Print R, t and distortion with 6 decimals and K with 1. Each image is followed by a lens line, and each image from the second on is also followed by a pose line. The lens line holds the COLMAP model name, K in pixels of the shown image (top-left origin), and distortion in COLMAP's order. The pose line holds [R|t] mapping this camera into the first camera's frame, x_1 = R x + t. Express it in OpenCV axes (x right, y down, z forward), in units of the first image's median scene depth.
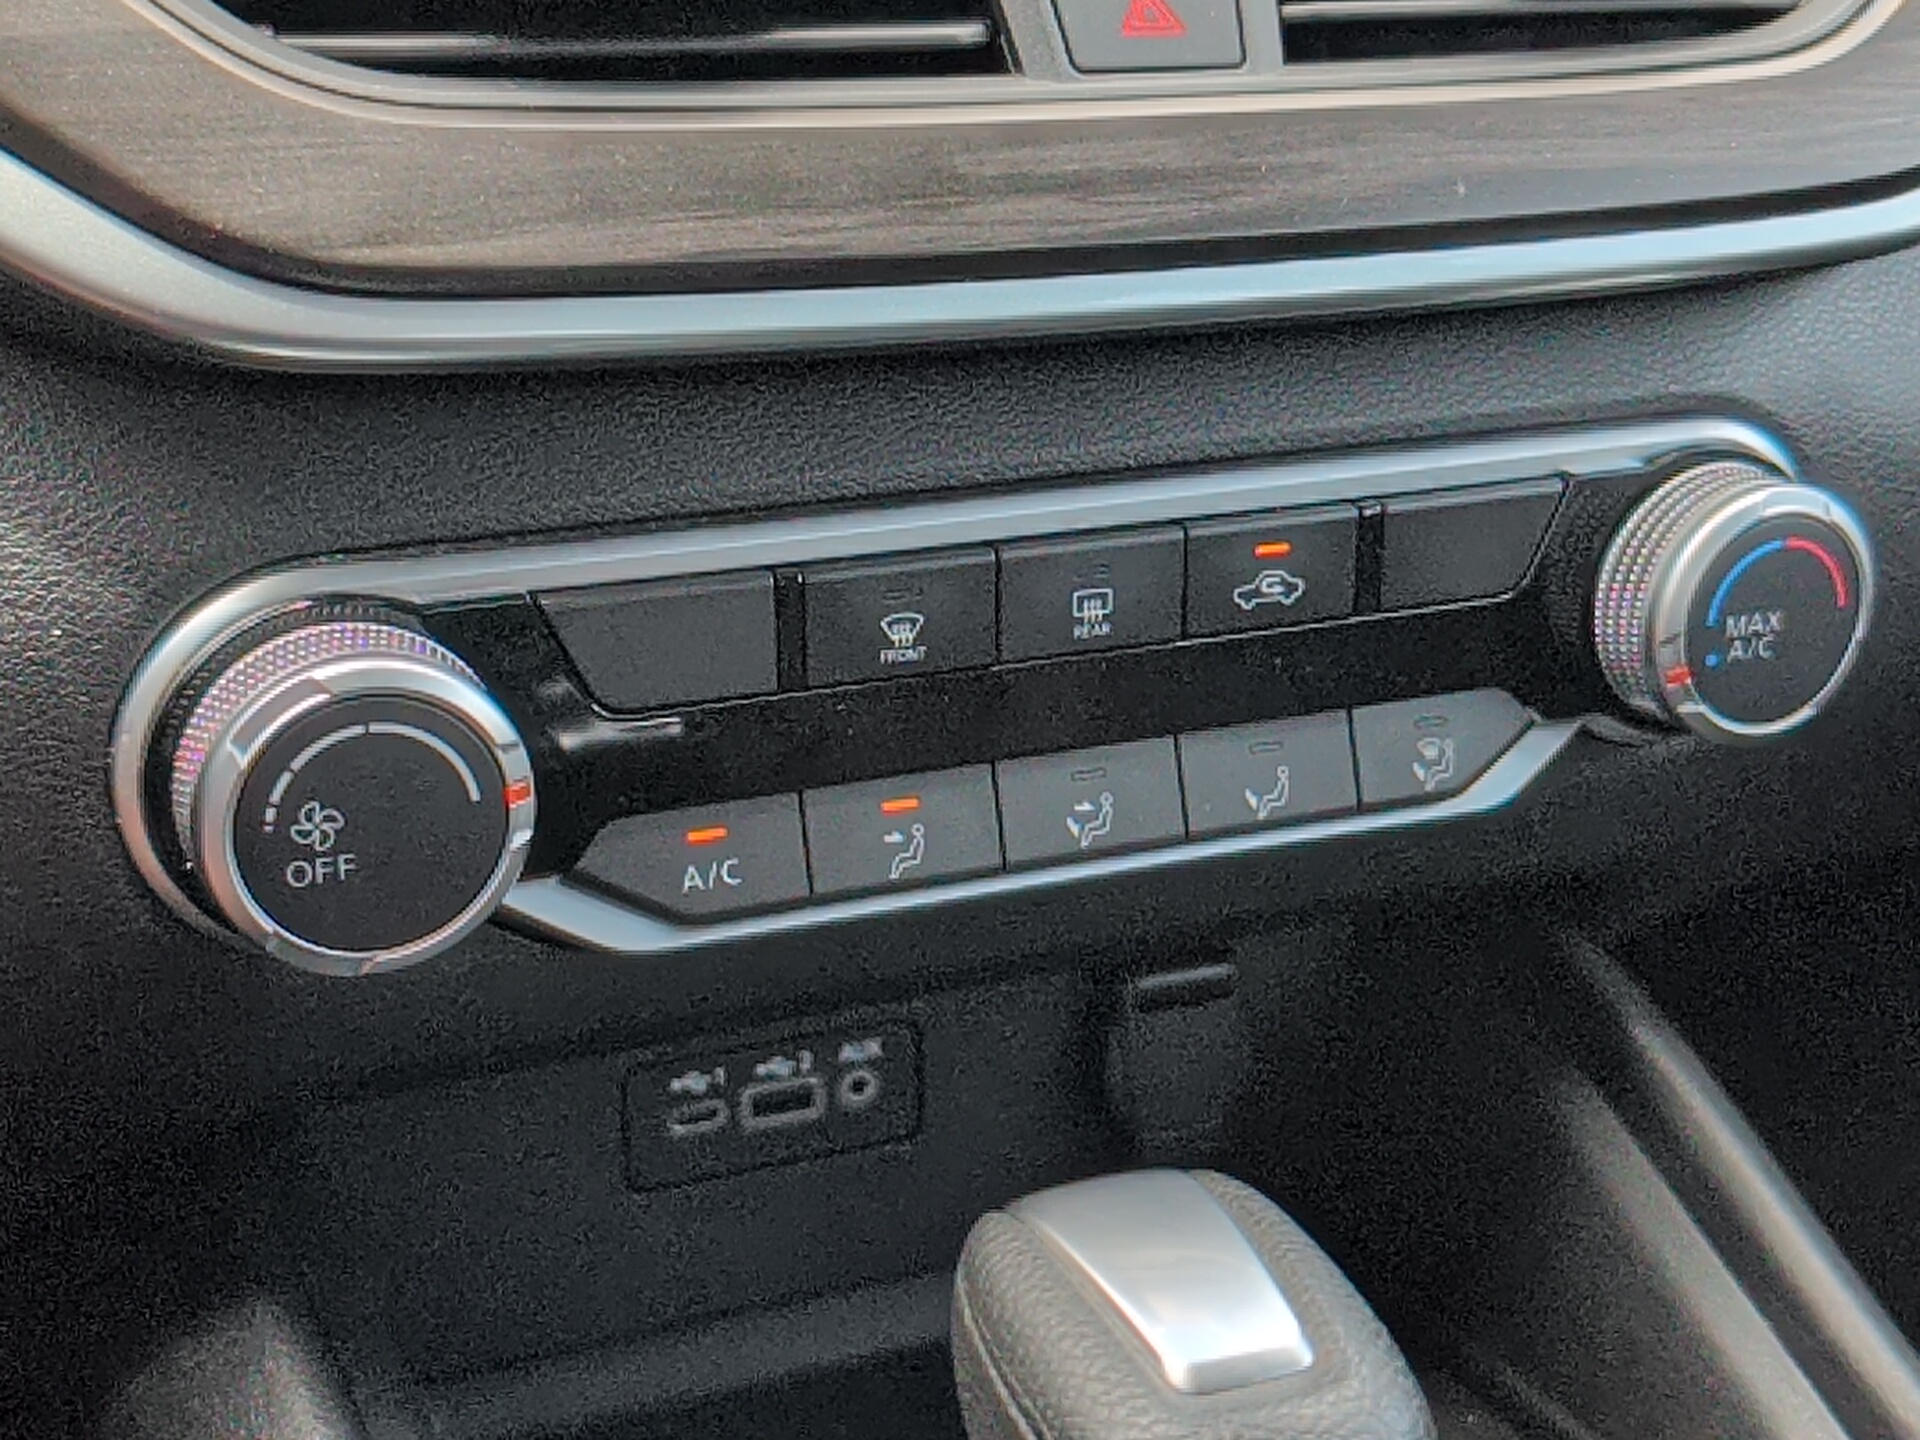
lens RADIAL K [[2607.2, 0, 960.0], [0, 2607.2, 720.0], [0, 0, 1]] dist [0.208495, -0.946522]
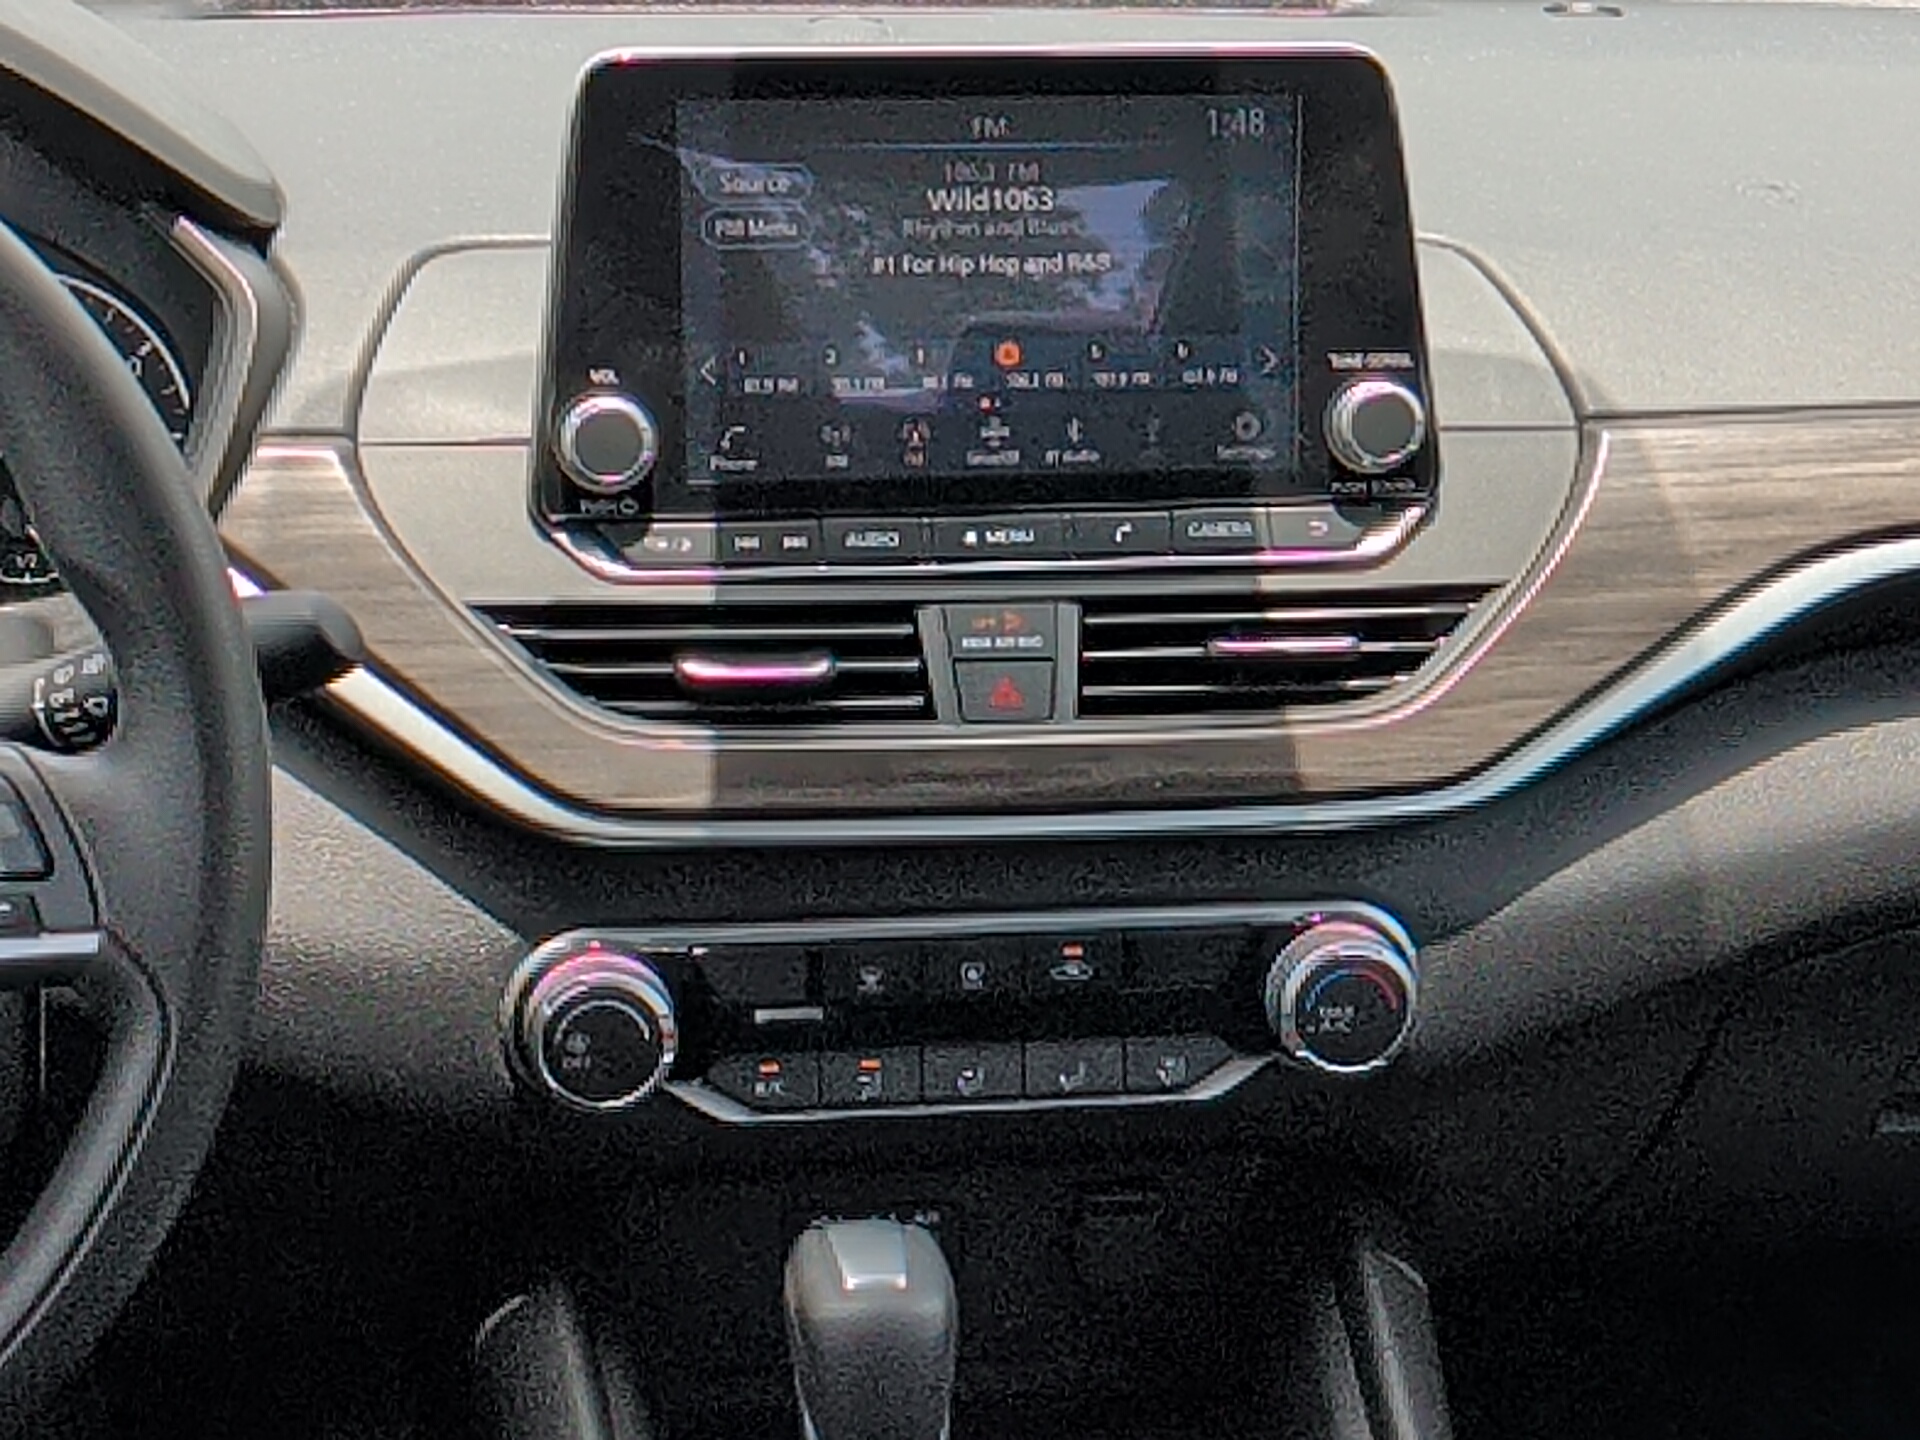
lens RADIAL K [[3533.1, 0, 960.0], [0, 3533.1, 720.0], [0, 0, 1]] dist [0.154465, -0.152474]
pose [[0.964974, 0.067566, -0.253494, 0.734485], [-0.089013, 0.993270, -0.074099, -0.035406], [0.246781, 0.094068, 0.964495, -1.681753]]
